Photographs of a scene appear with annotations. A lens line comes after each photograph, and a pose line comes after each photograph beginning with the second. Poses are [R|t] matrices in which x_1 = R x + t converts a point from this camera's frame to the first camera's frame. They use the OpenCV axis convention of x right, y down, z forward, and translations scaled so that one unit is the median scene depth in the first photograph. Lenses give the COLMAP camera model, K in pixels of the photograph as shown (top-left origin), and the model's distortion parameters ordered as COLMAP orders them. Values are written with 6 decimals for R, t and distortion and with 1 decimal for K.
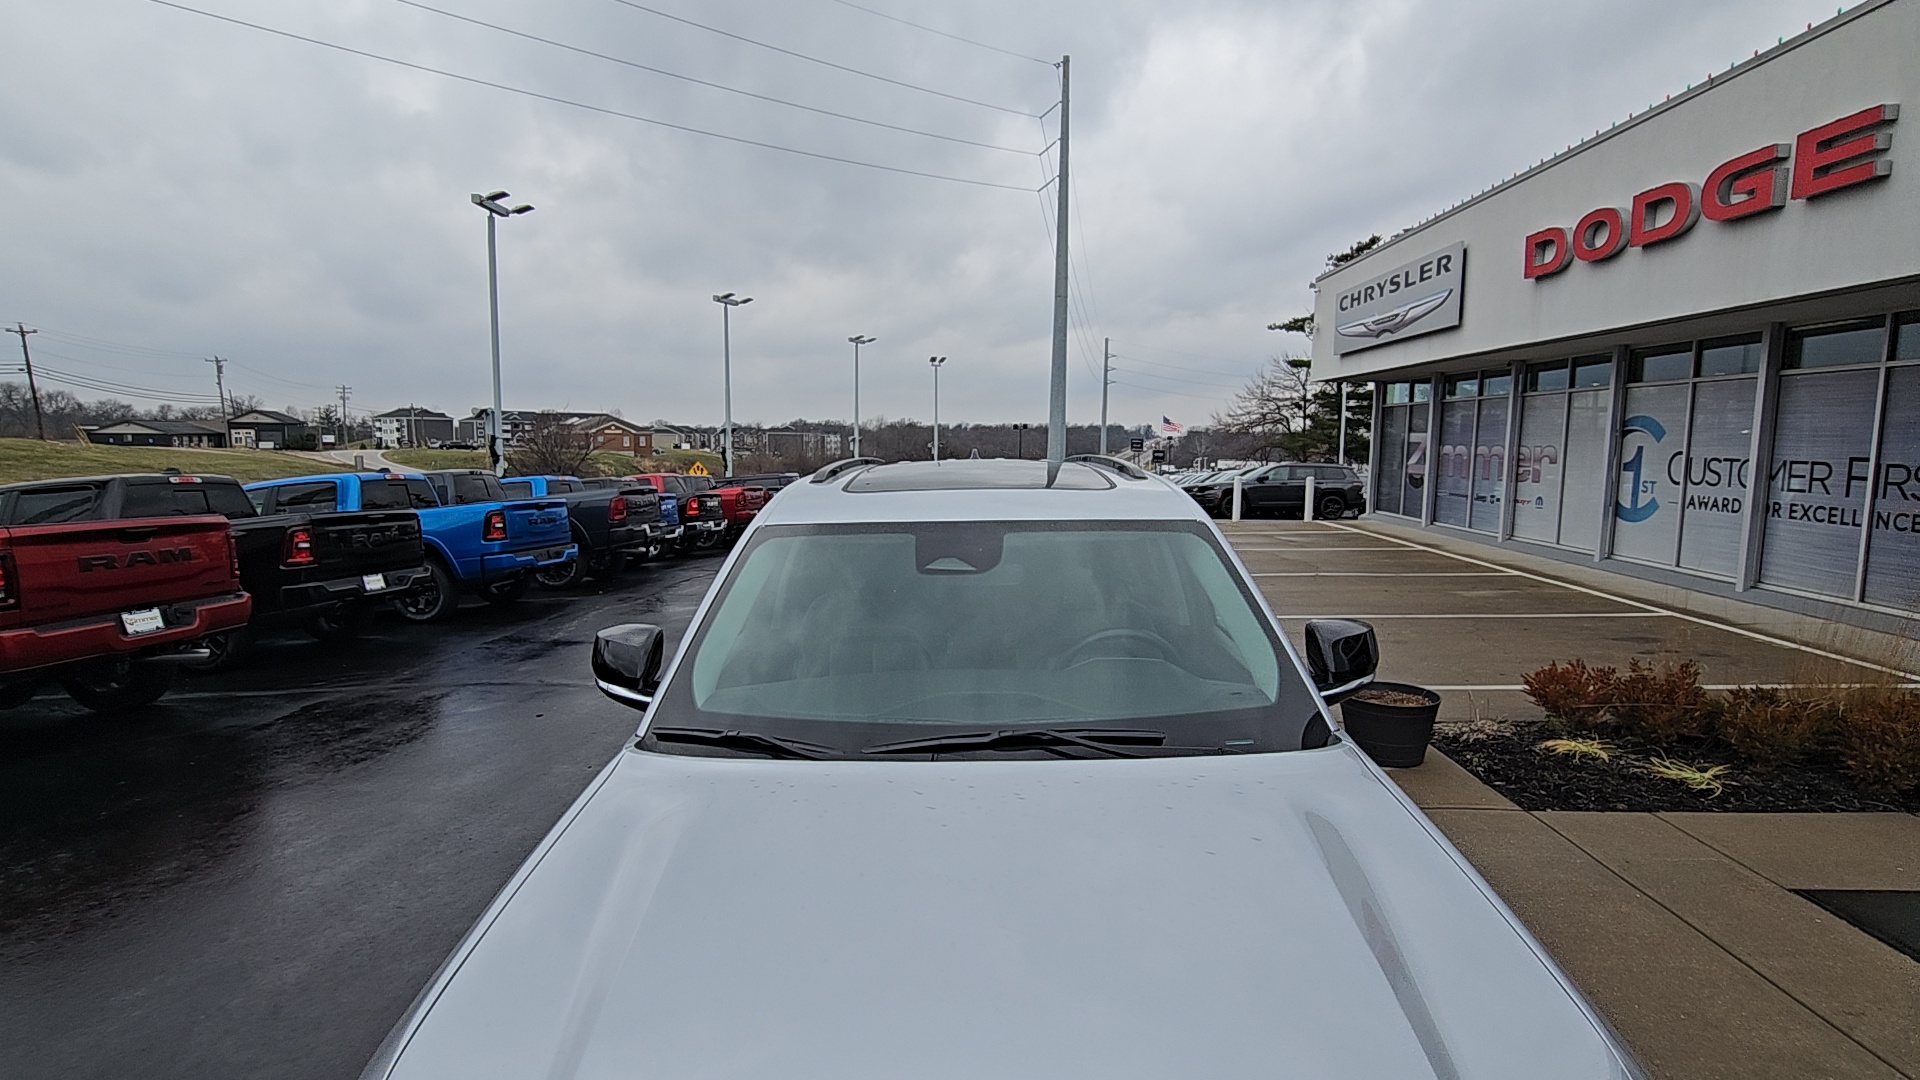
lens RADIAL K [[960.3, 0, 951.3], [0, 960.3, 560.5], [0, 0, 1]] dist [-0.003912, -0.000054]
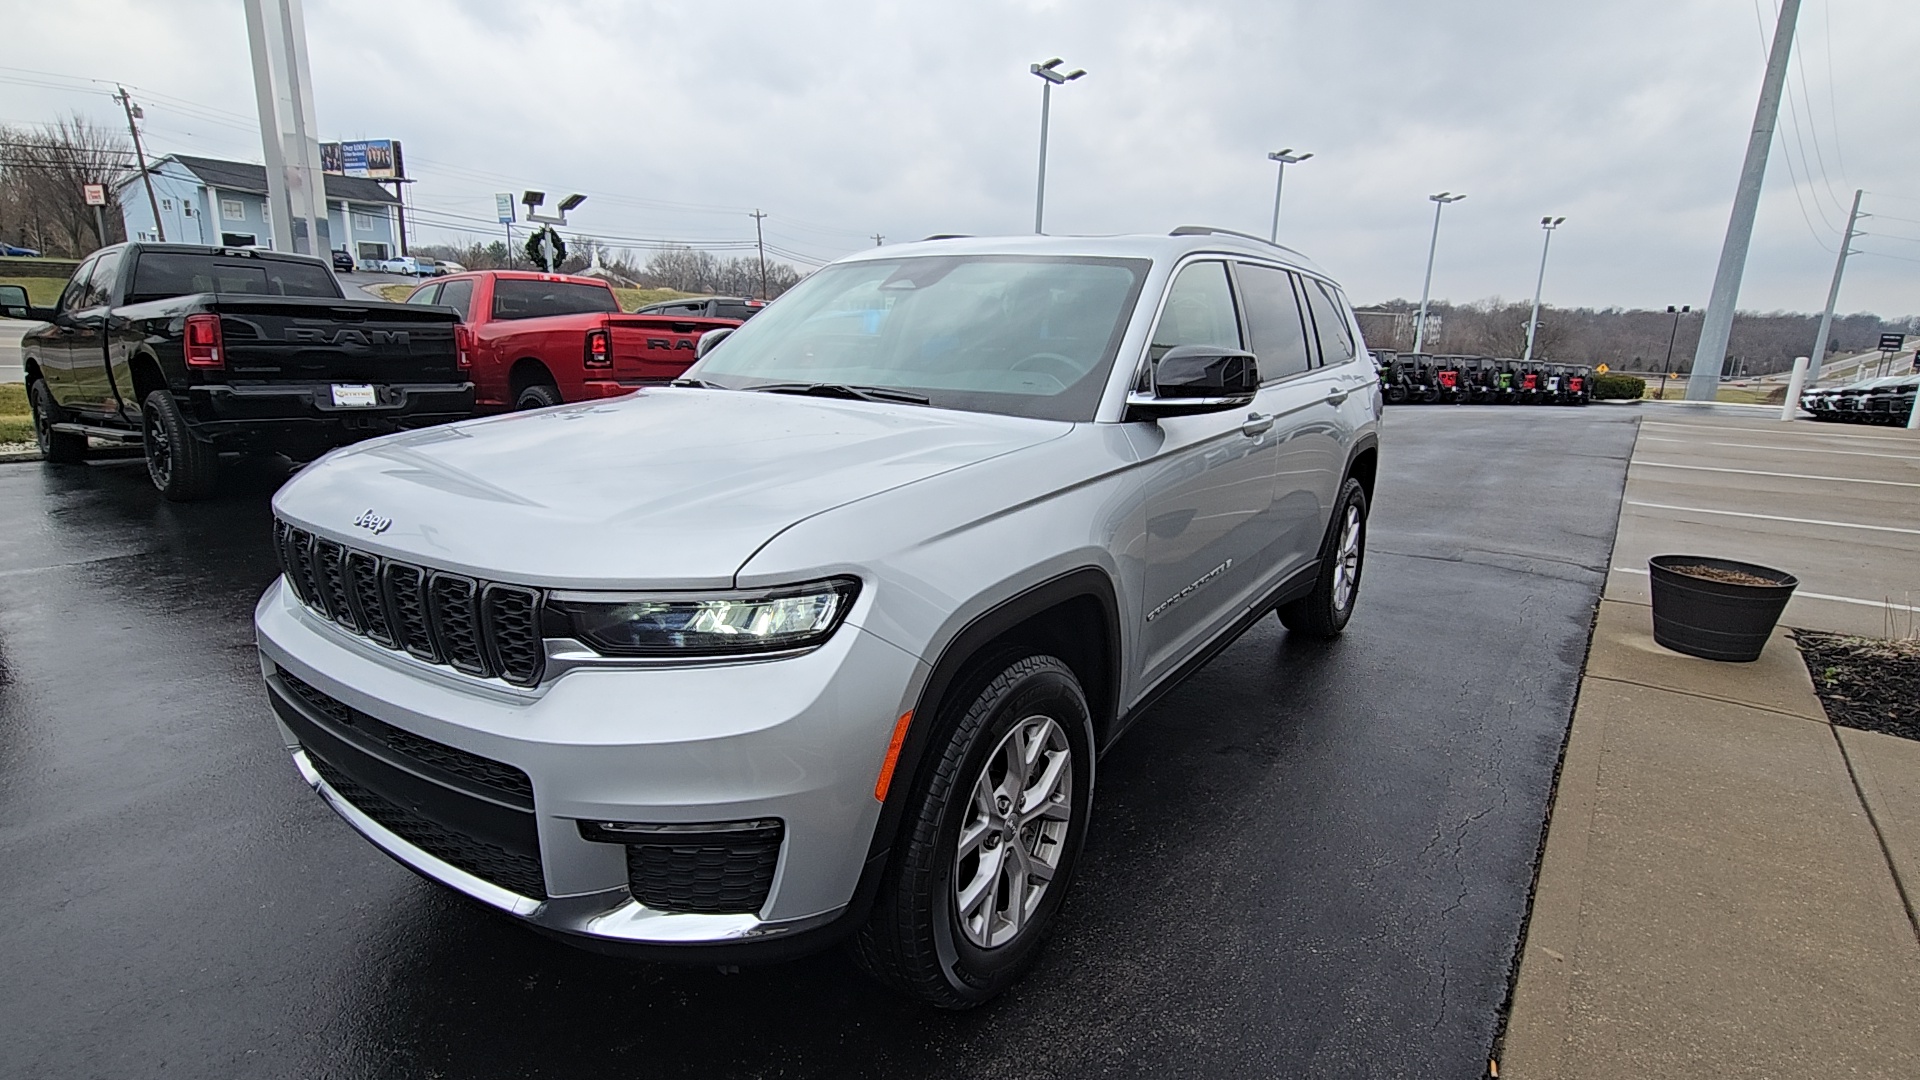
lens RADIAL K [[960.3, 0, 956.4], [0, 960.3, 557.3], [0, 0, 1]] dist [-0.003912, -0.000054]
pose [[0.837077, 0.158830, -0.523522, 0.121241], [-0.095817, 0.984701, 0.145541, 0.026530], [0.538629, -0.071667, 0.839490, -0.002479]]
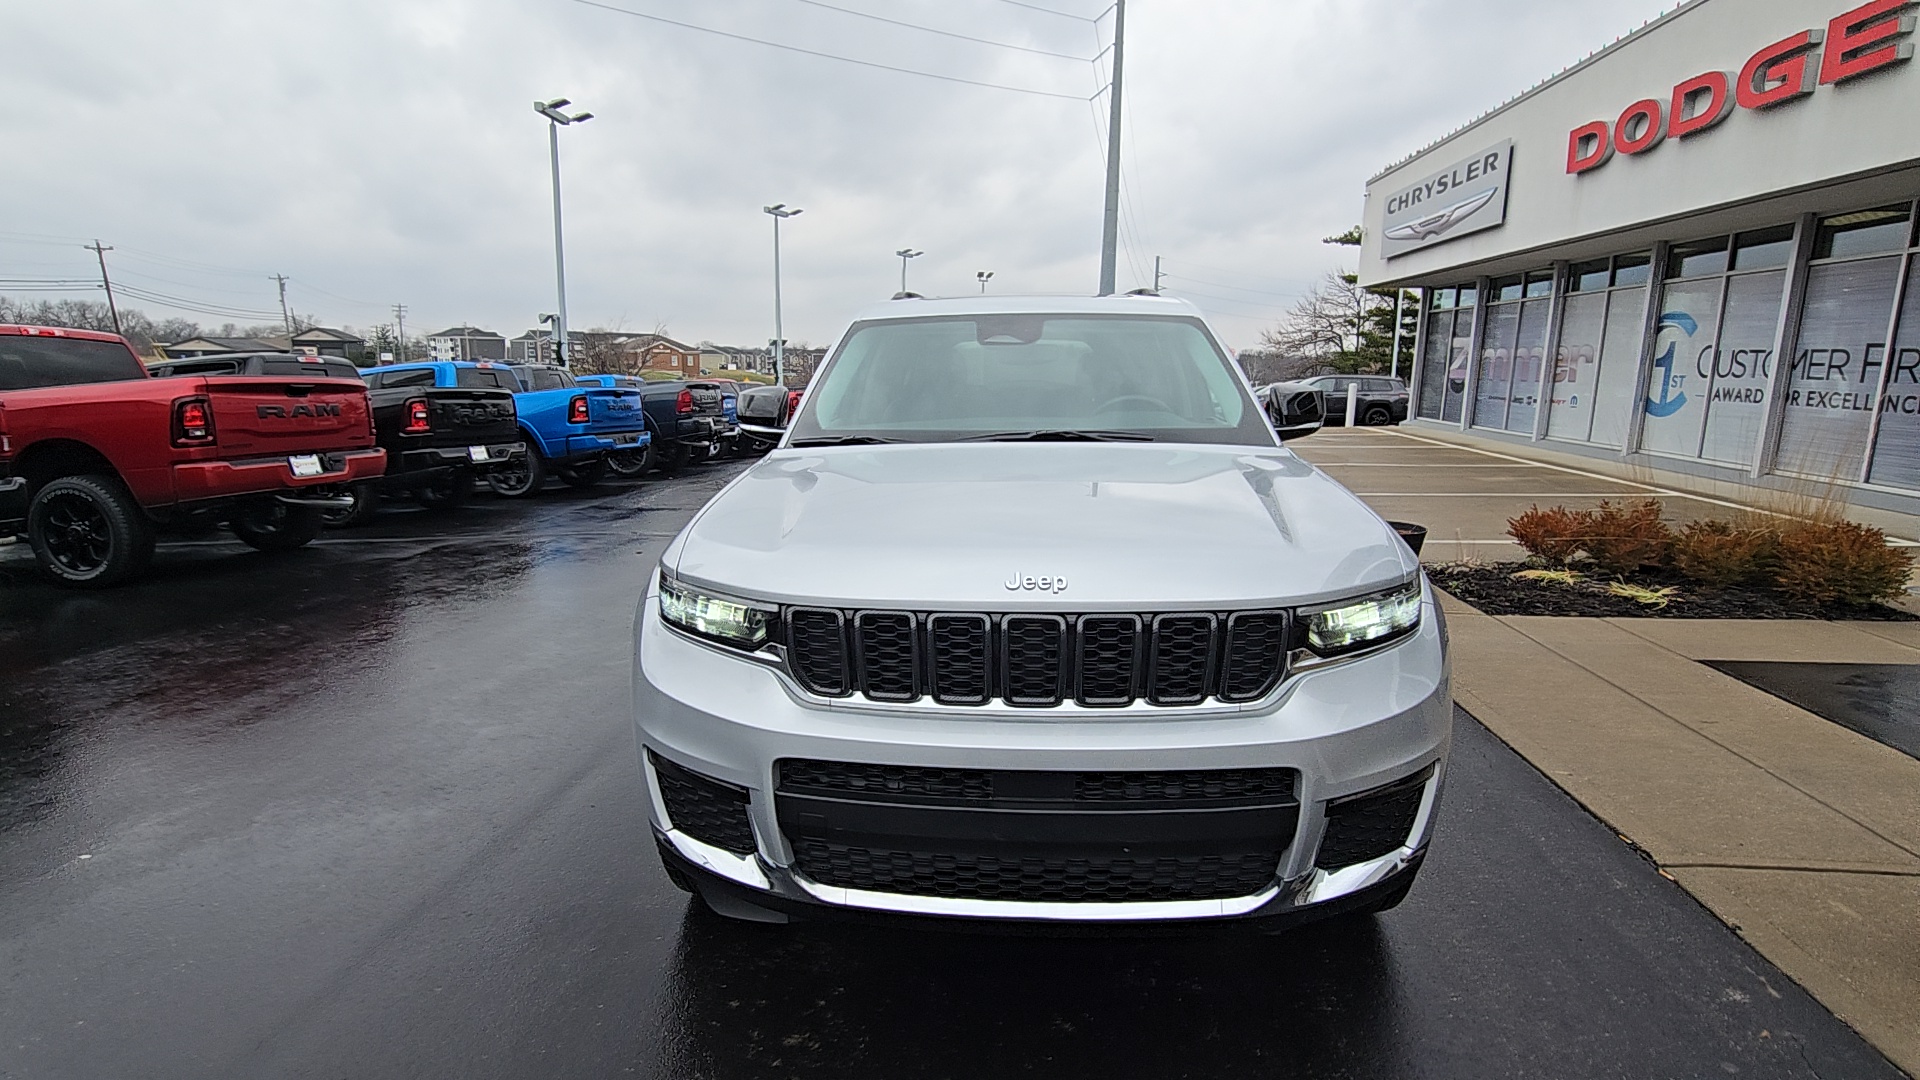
lens RADIAL K [[960.3, 0, 952.2], [0, 960.3, 559.2], [0, 0, 1]] dist [-0.003912, -0.000054]
pose [[0.998949, 0.012473, -0.044098, -0.000942], [-0.009074, 0.997032, 0.076456, 0.034032], [0.044921, -0.075976, 0.996097, -0.058306]]
